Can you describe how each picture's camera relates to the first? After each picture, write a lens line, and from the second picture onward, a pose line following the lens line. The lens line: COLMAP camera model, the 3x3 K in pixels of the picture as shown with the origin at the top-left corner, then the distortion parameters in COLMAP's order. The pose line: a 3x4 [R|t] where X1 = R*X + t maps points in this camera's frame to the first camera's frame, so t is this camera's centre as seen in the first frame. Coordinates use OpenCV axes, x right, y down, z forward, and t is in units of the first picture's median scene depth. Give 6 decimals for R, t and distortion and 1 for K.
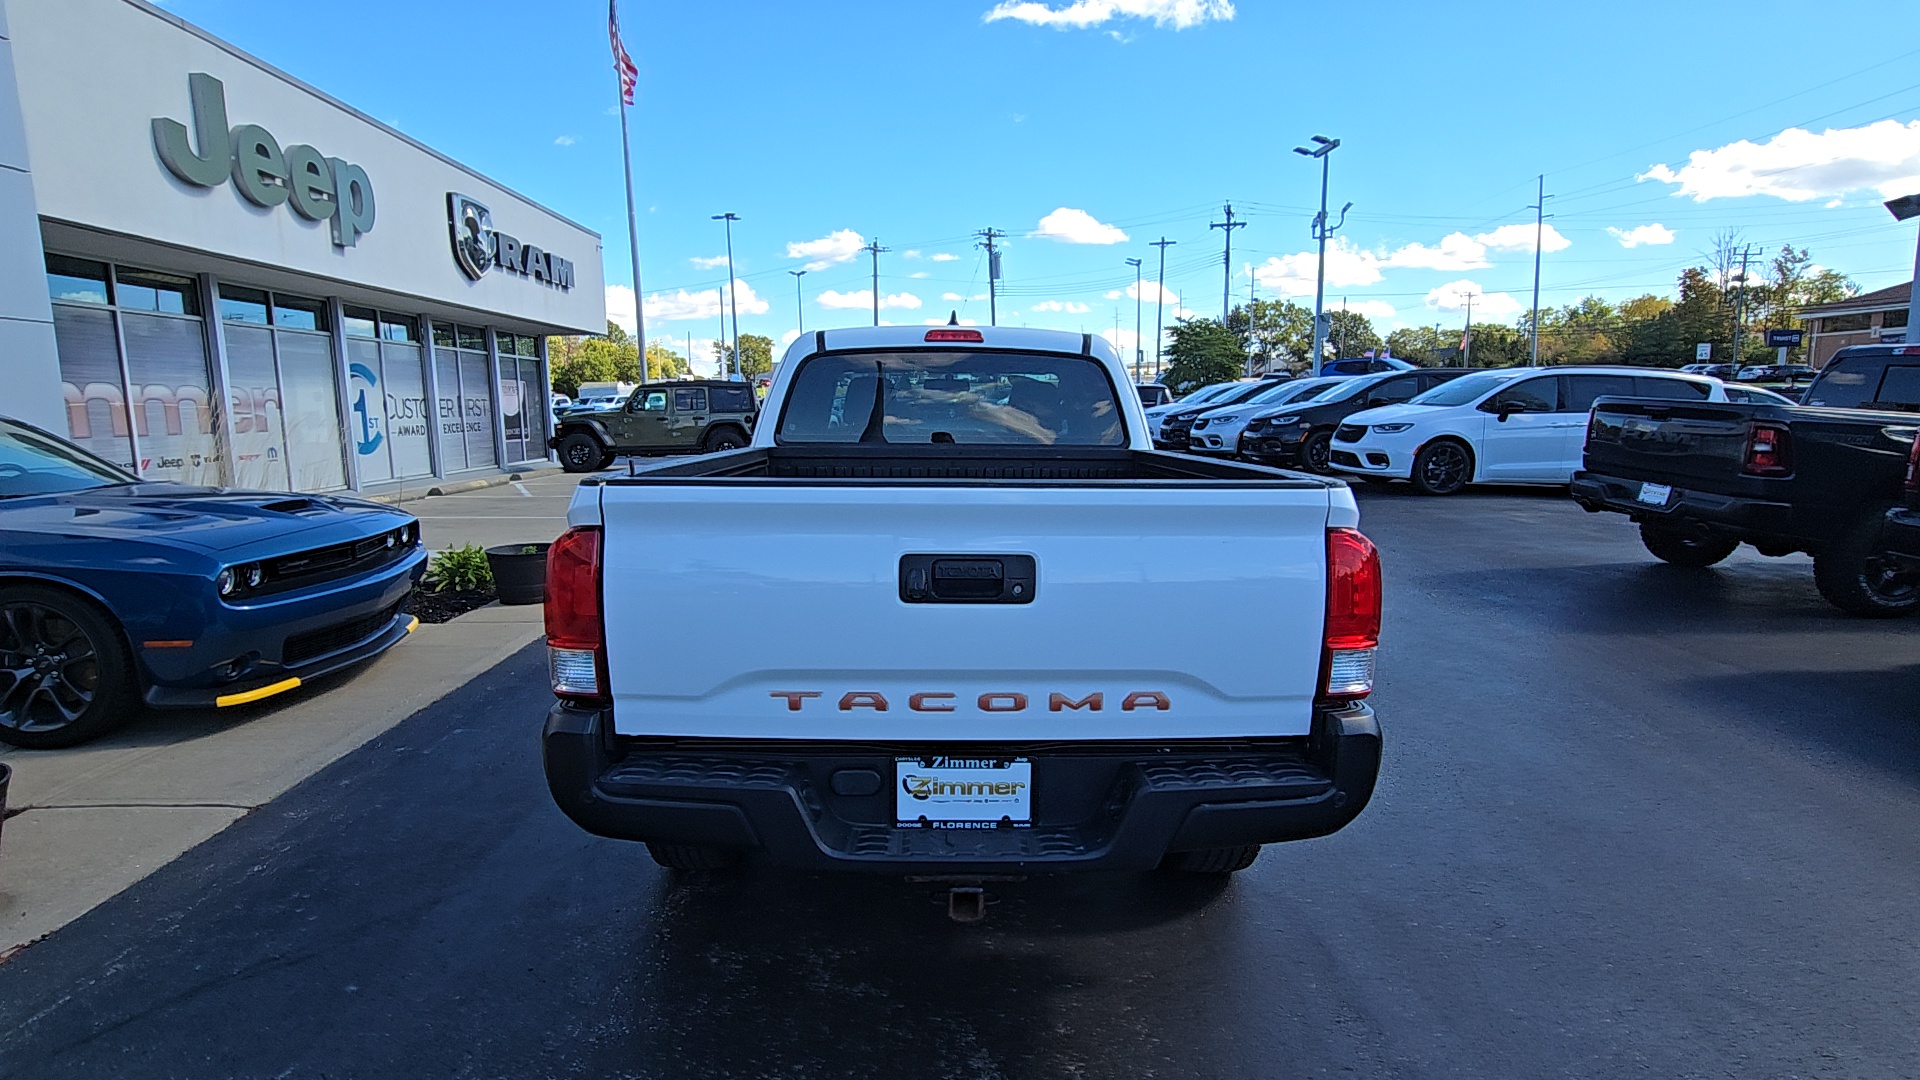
lens RADIAL K [[968.2, 0, 950.5], [0, 968.2, 544.0], [0, 0, 1]] dist [-0.001661, -0.000227]
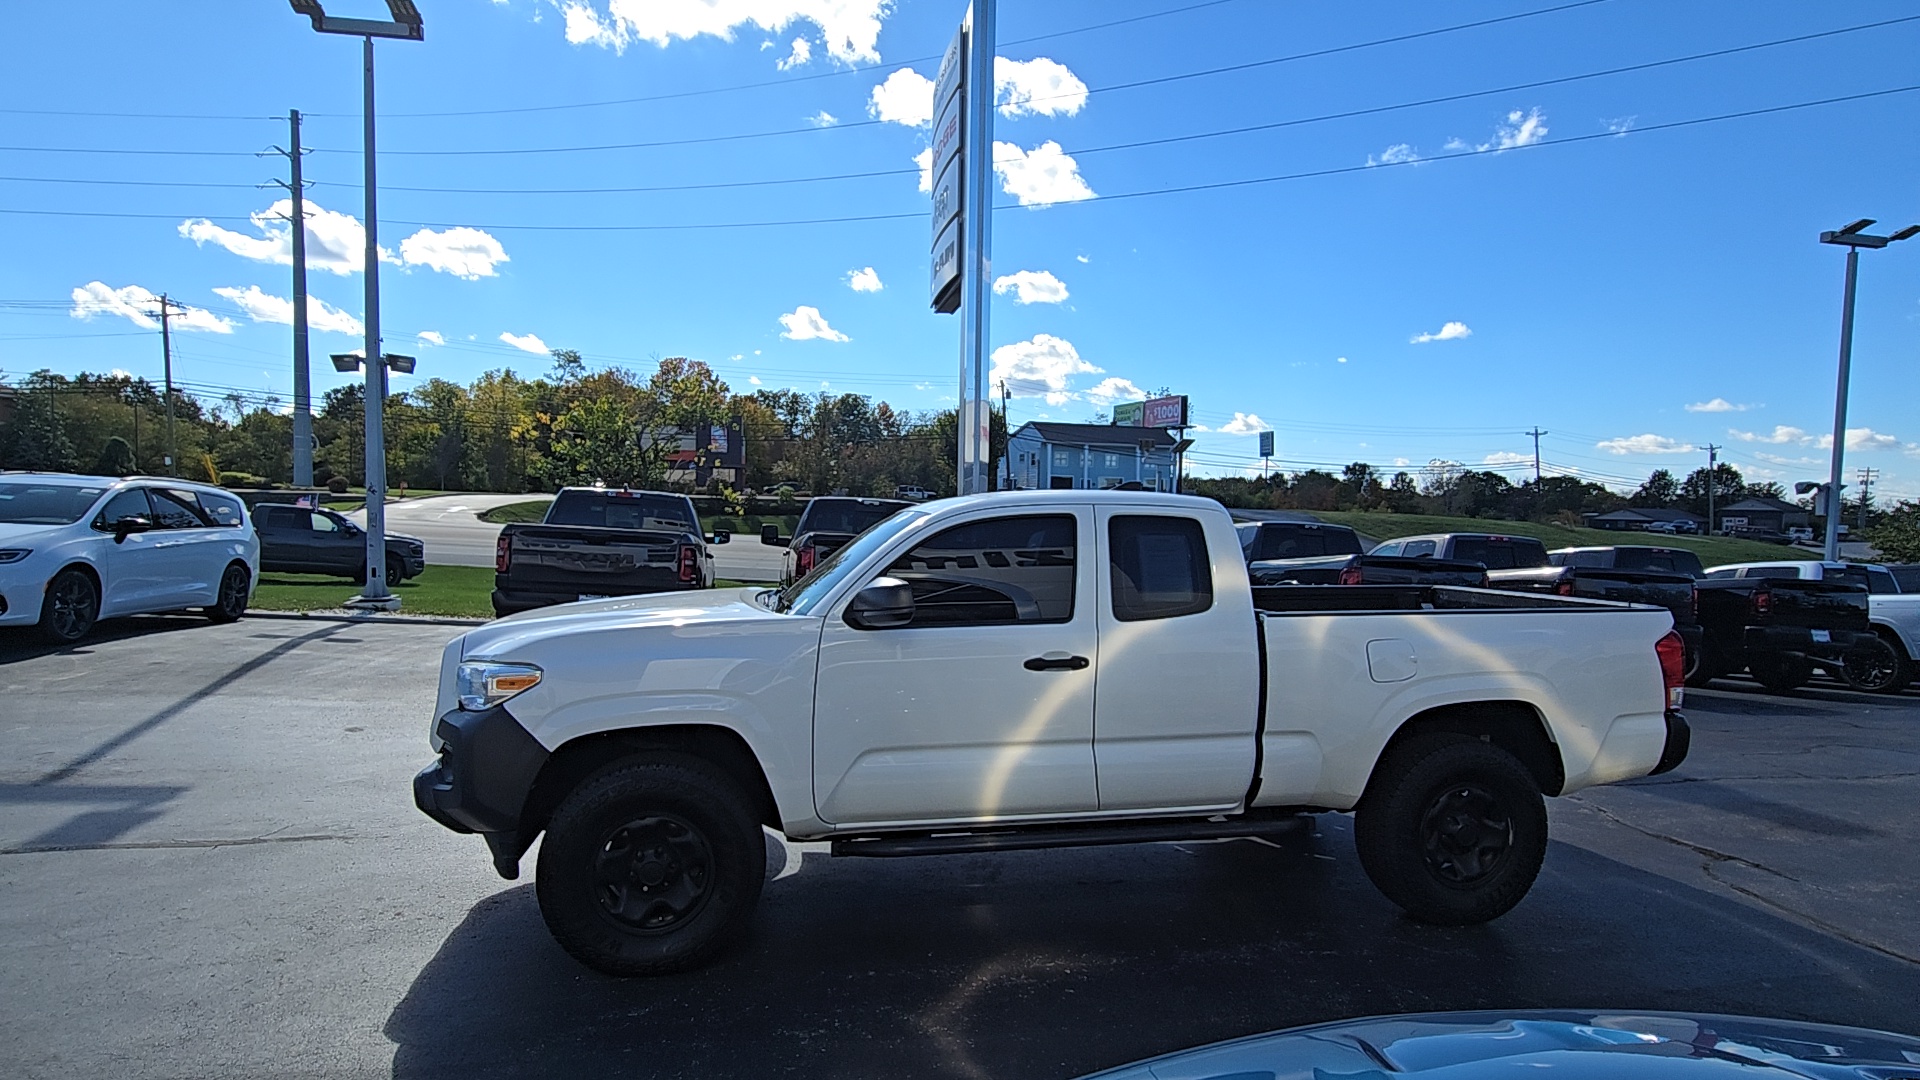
lens RADIAL K [[963.3, 0, 953.3], [0, 963.3, 545.9], [0, 0, 1]] dist [0.000785, -0.001338]
pose [[-0.176054, -0.030053, 0.983922, -0.250130], [0.121751, 0.991194, 0.052060, -0.057346], [-0.976822, 0.128959, -0.170845, 0.323126]]
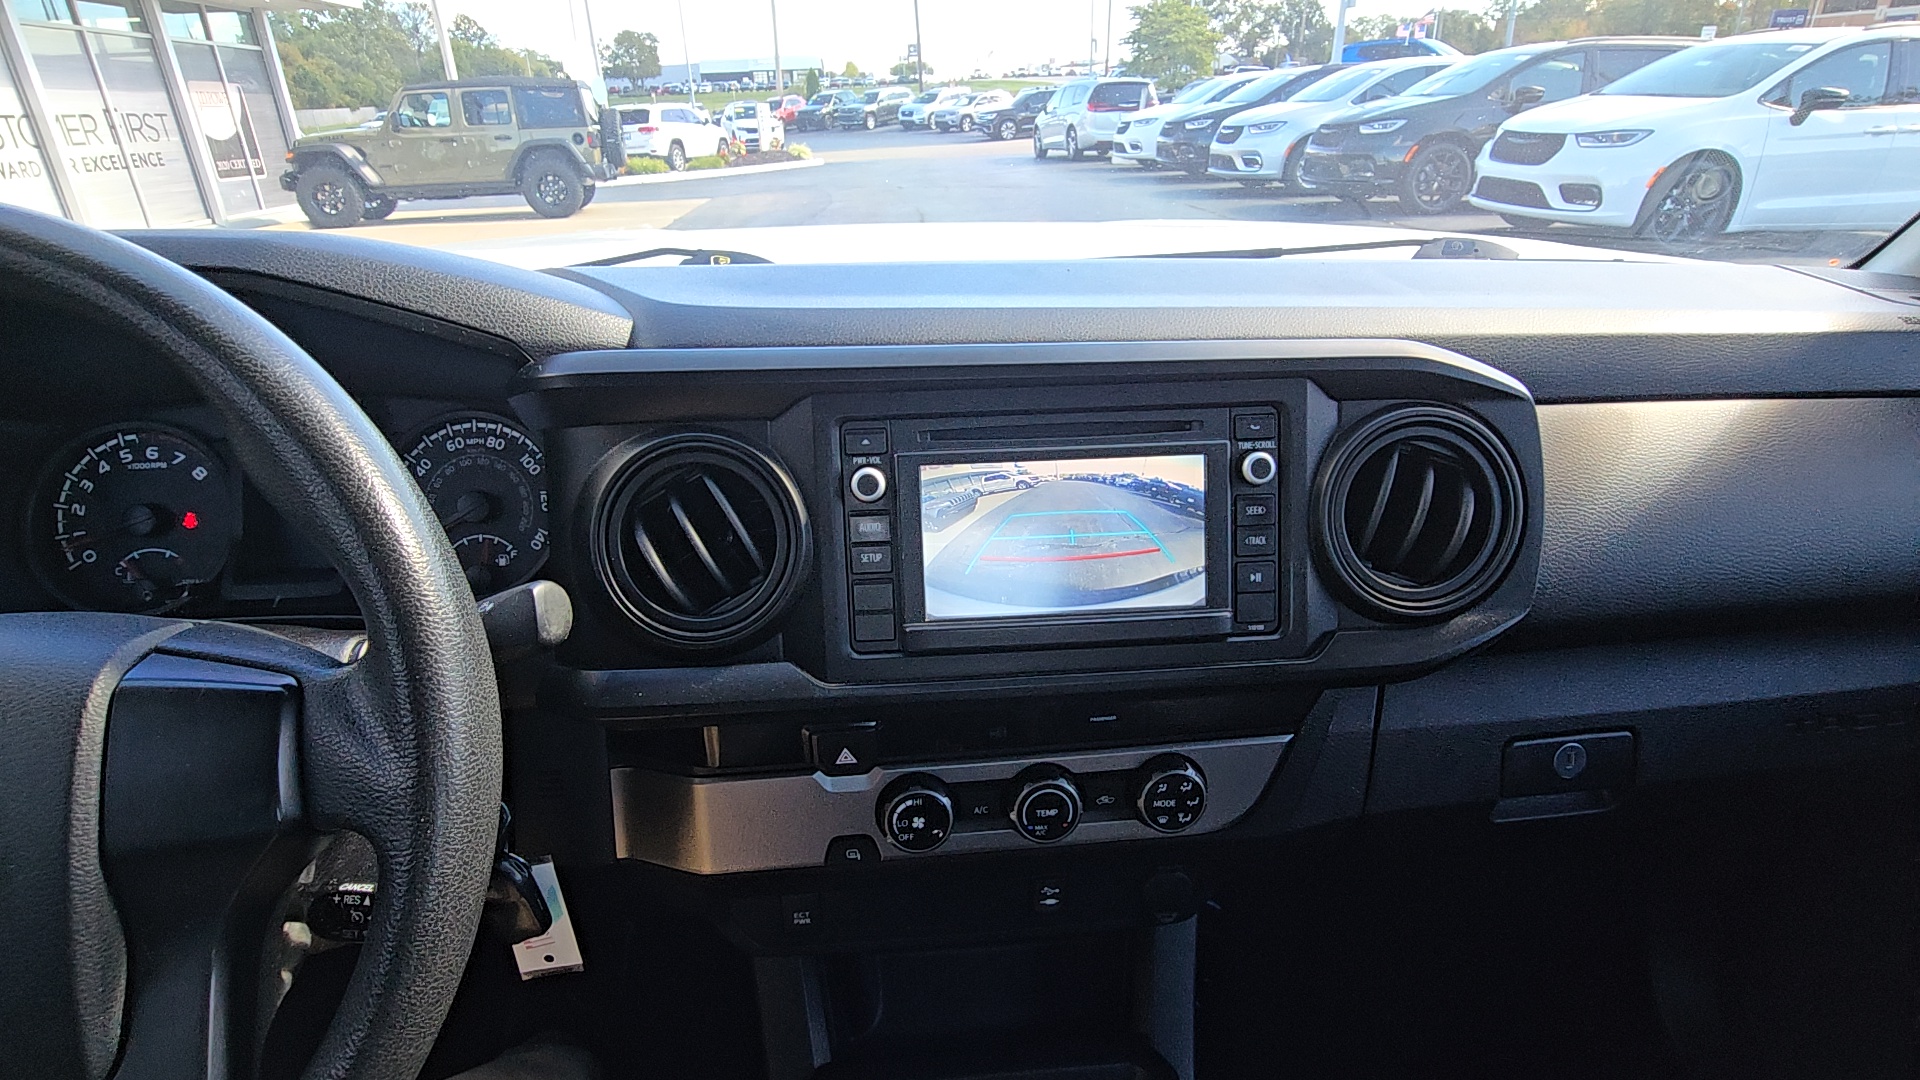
lens RADIAL K [[965.0, 0, 951.6], [0, 965.0, 547.1], [0, 0, 1]] dist [0.002235, -0.000305]
pose [[0.996772, -0.045708, 0.066008, -0.004457], [0.025729, 0.960619, 0.276676, -0.037899], [-0.076055, -0.274084, 0.958694, 0.278997]]
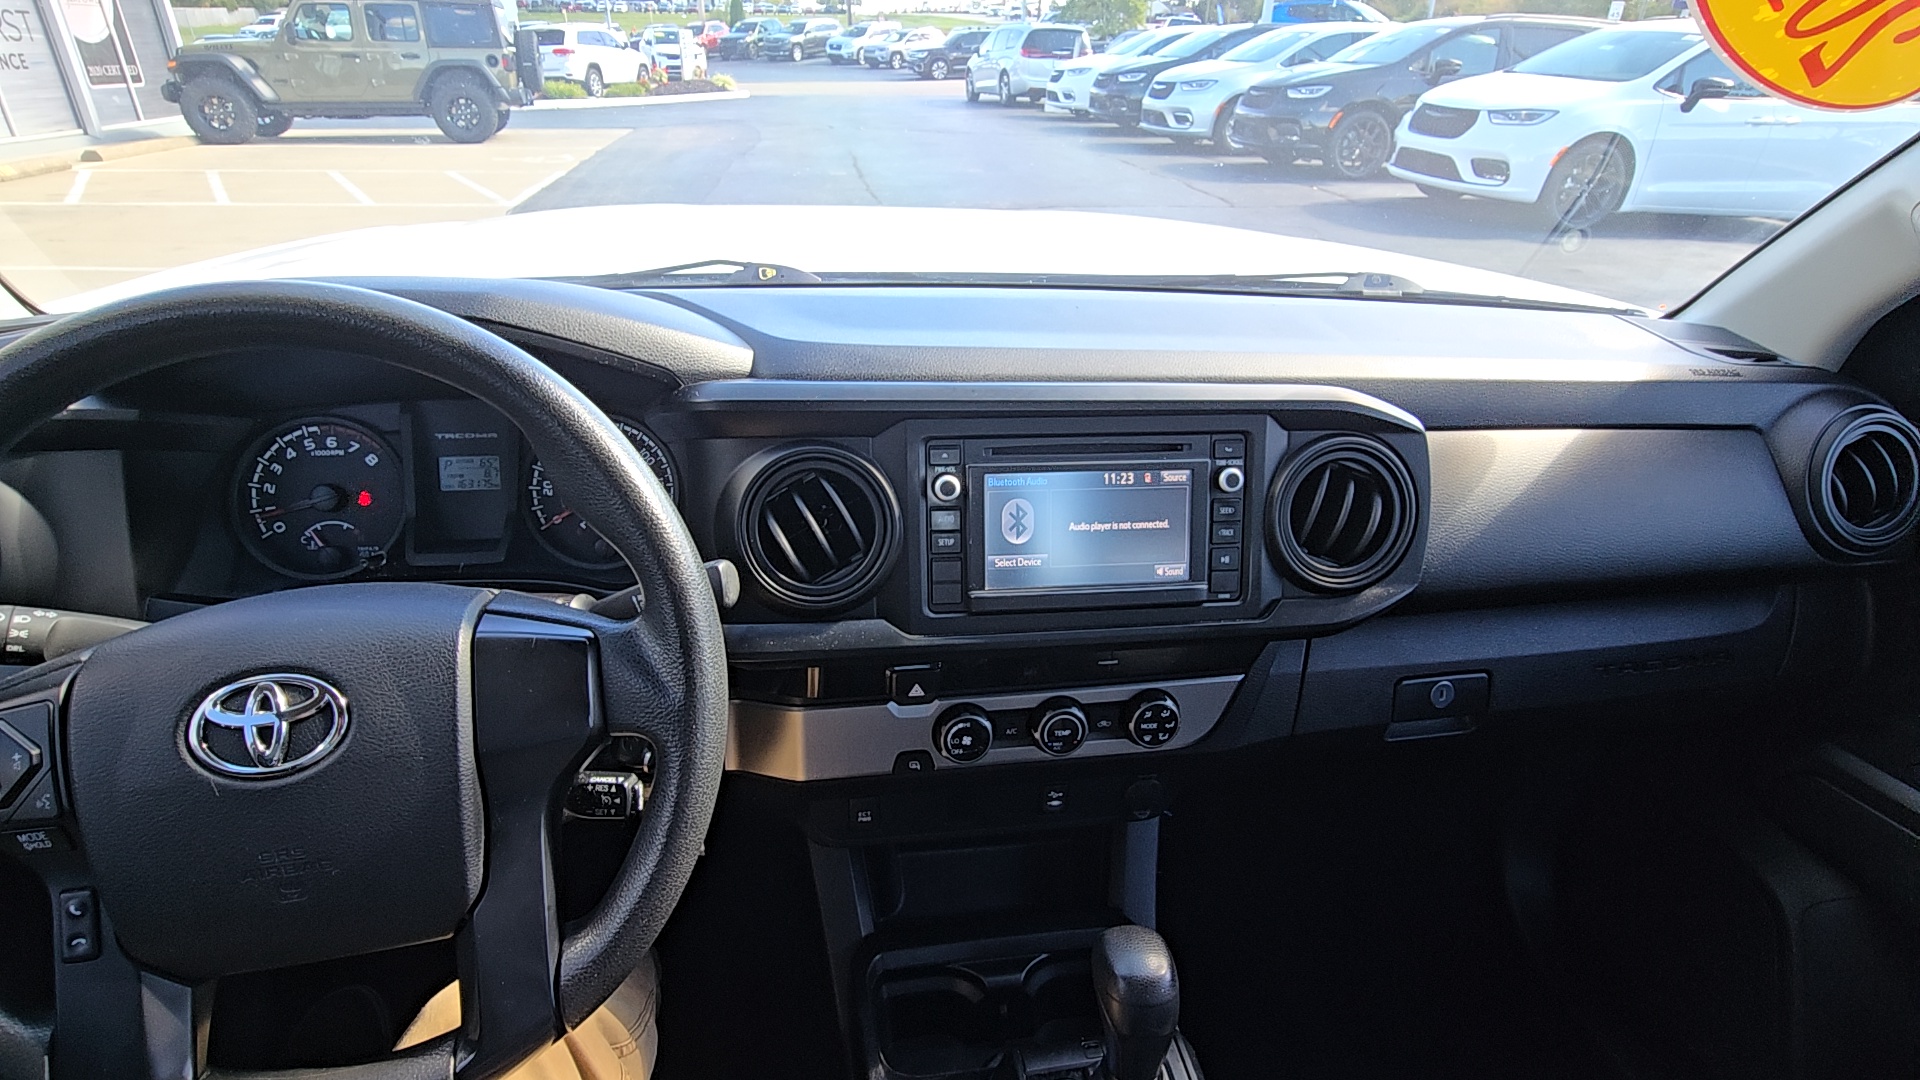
lens RADIAL K [[968.2, 0, 950.5], [0, 968.2, 544.0], [0, 0, 1]] dist [-0.001661, -0.000227]
pose [[0.989107, -0.036635, 0.142570, -0.009414], [-0.011878, 0.945513, 0.325366, -0.041530], [-0.146721, -0.323516, 0.934778, 0.271860]]
